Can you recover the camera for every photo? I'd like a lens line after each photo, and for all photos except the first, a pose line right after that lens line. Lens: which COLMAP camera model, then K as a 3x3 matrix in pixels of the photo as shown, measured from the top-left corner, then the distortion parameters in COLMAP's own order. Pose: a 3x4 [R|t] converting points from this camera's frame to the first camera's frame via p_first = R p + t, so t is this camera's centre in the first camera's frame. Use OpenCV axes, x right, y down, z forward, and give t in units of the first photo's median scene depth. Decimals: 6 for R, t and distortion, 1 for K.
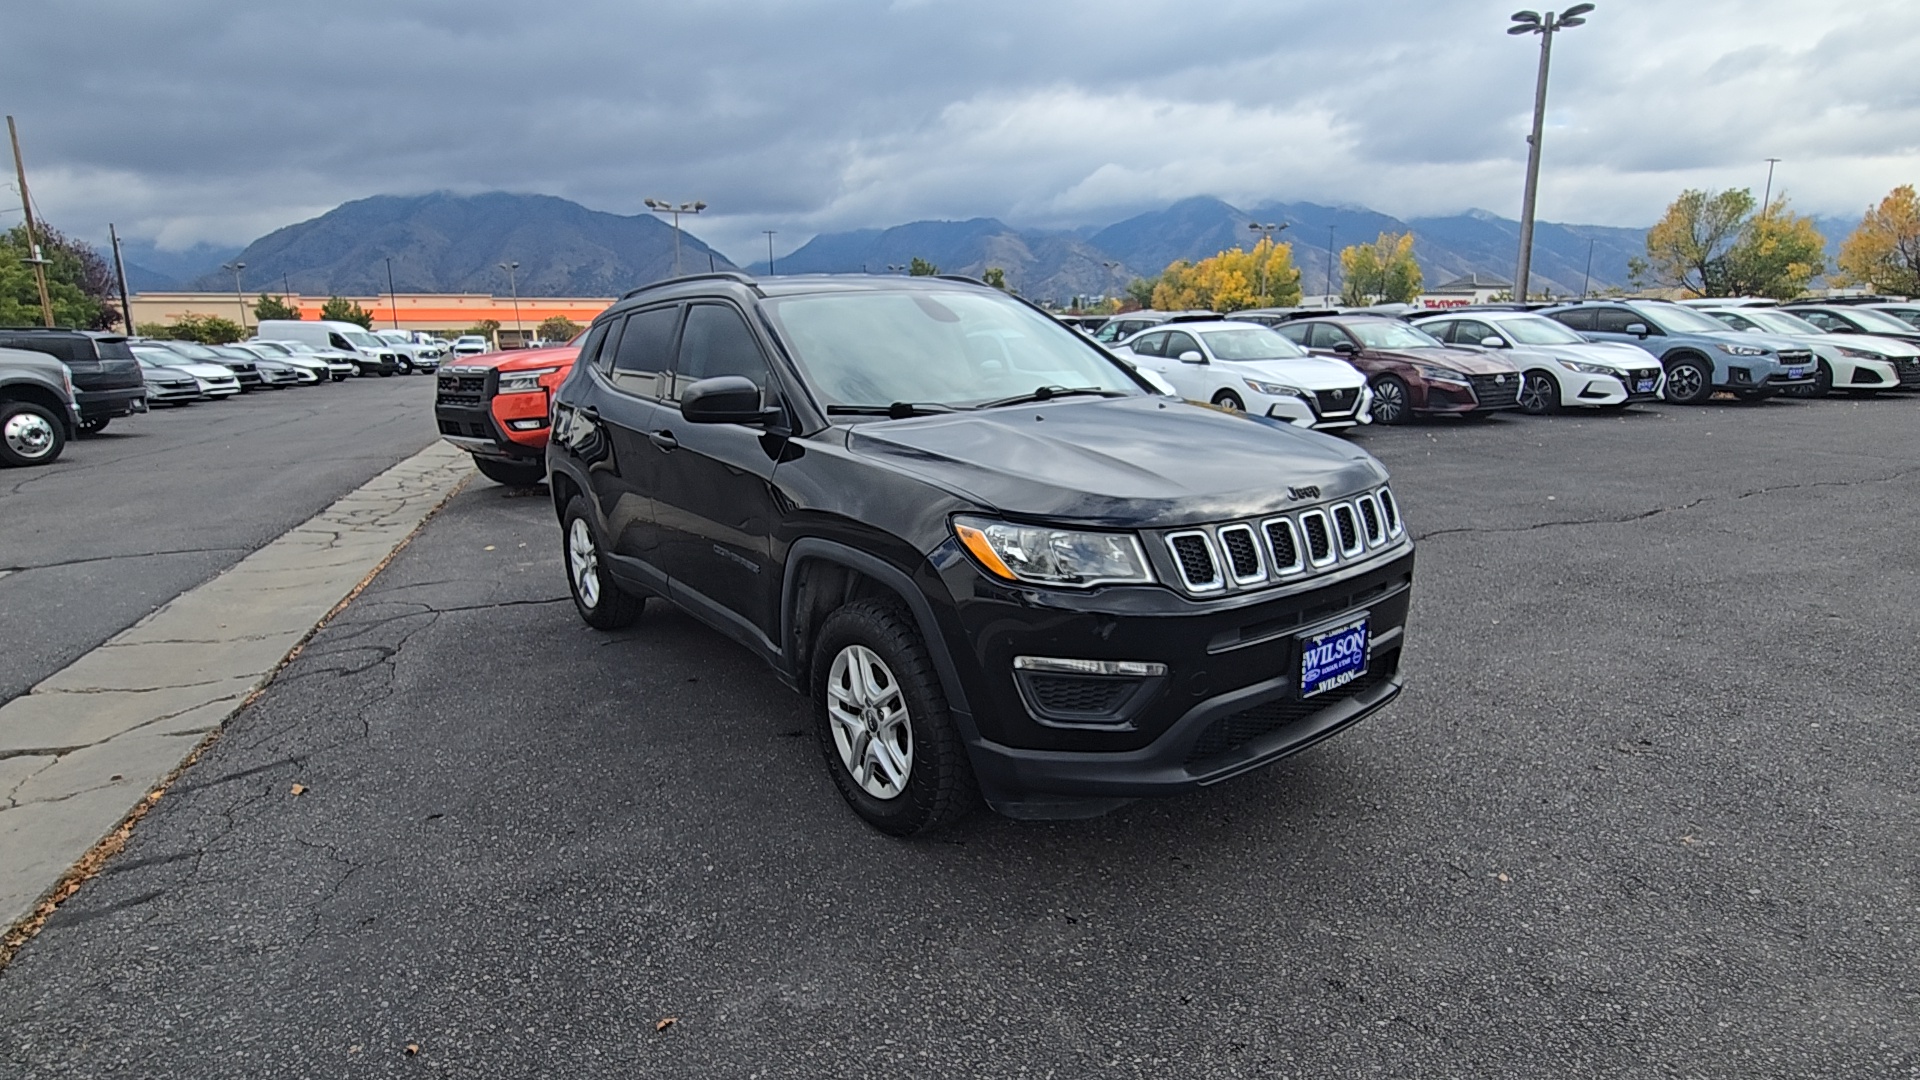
lens RADIAL K [[967.7, 0, 961.4], [0, 967.7, 550.2], [0, 0, 1]] dist [0.003260, -0.002636]
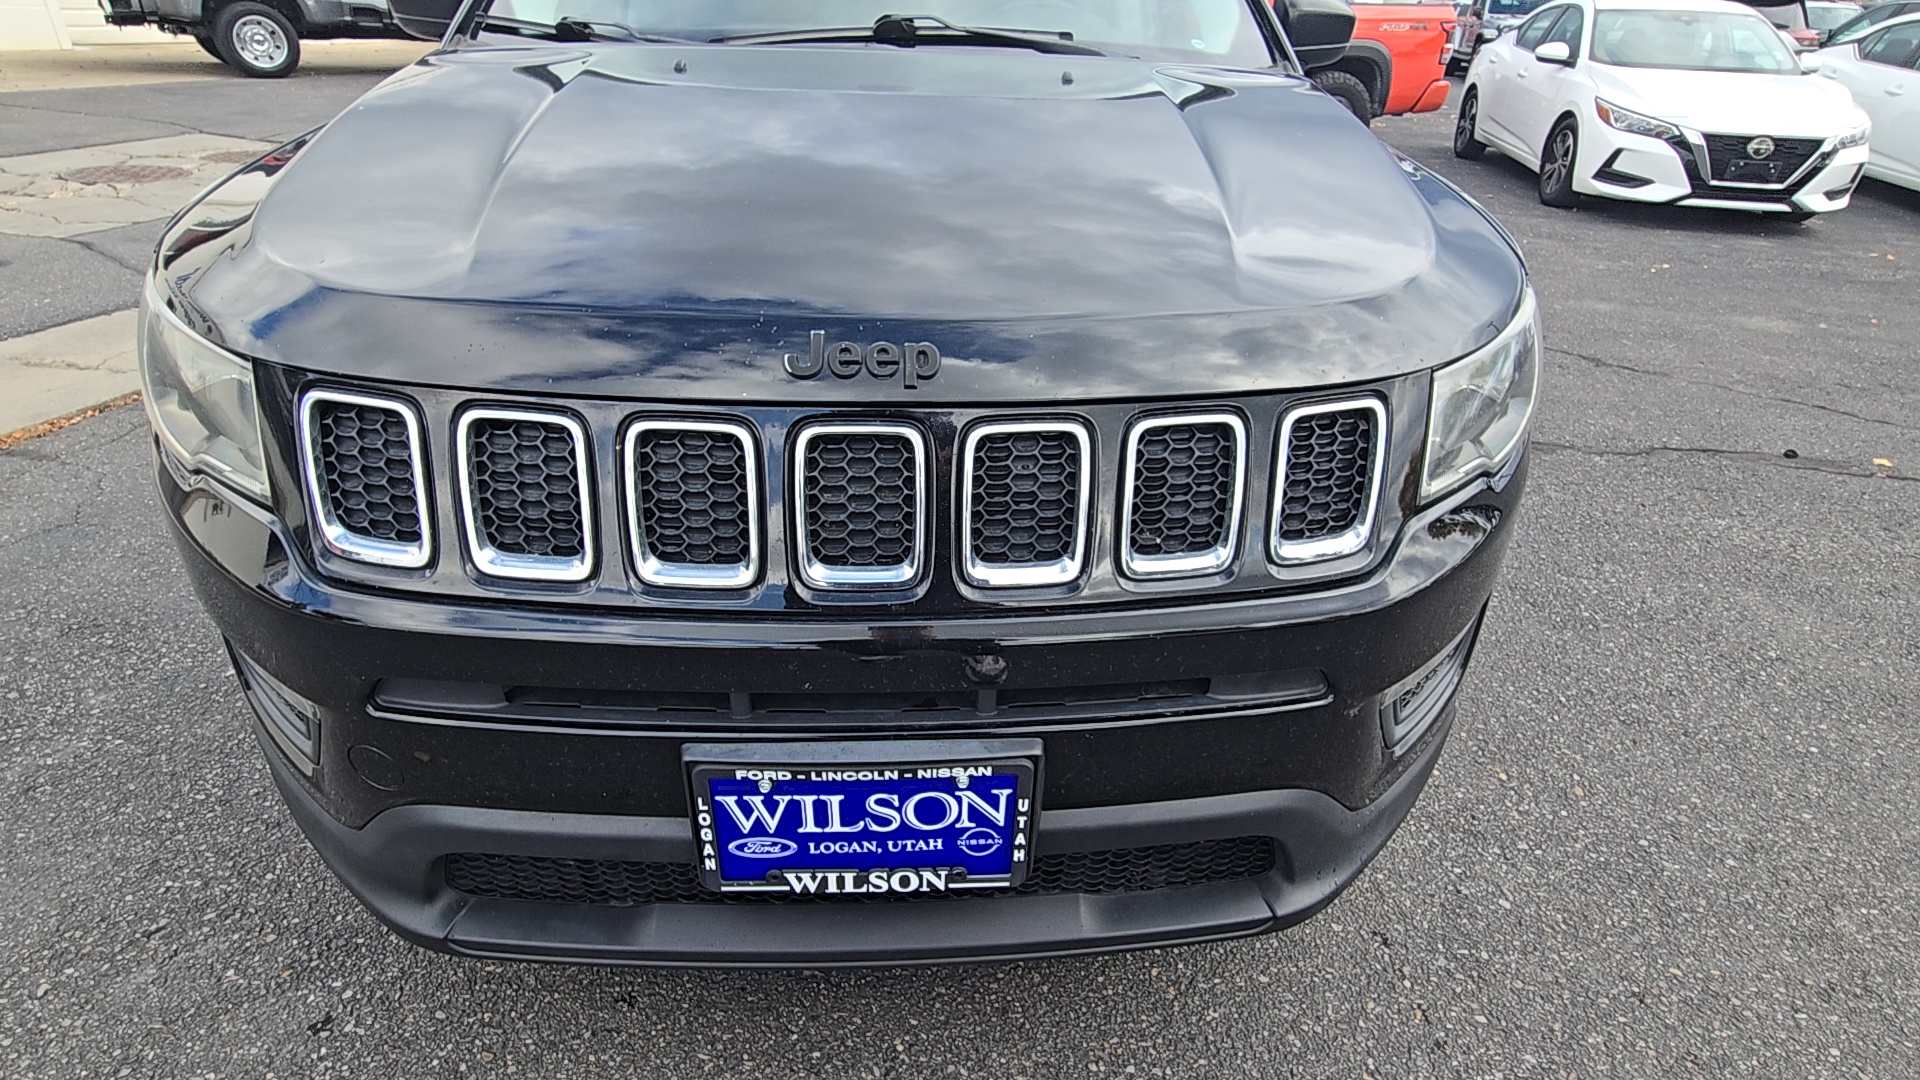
lens RADIAL K [[967.7, 0, 961.4], [0, 967.7, 550.2], [0, 0, 1]] dist [0.003260, -0.002636]
pose [[0.823012, 0.323798, -0.466696, 0.399613], [-0.174488, 0.926006, 0.334764, -0.083406], [0.540559, -0.194083, 0.818613, 0.534969]]
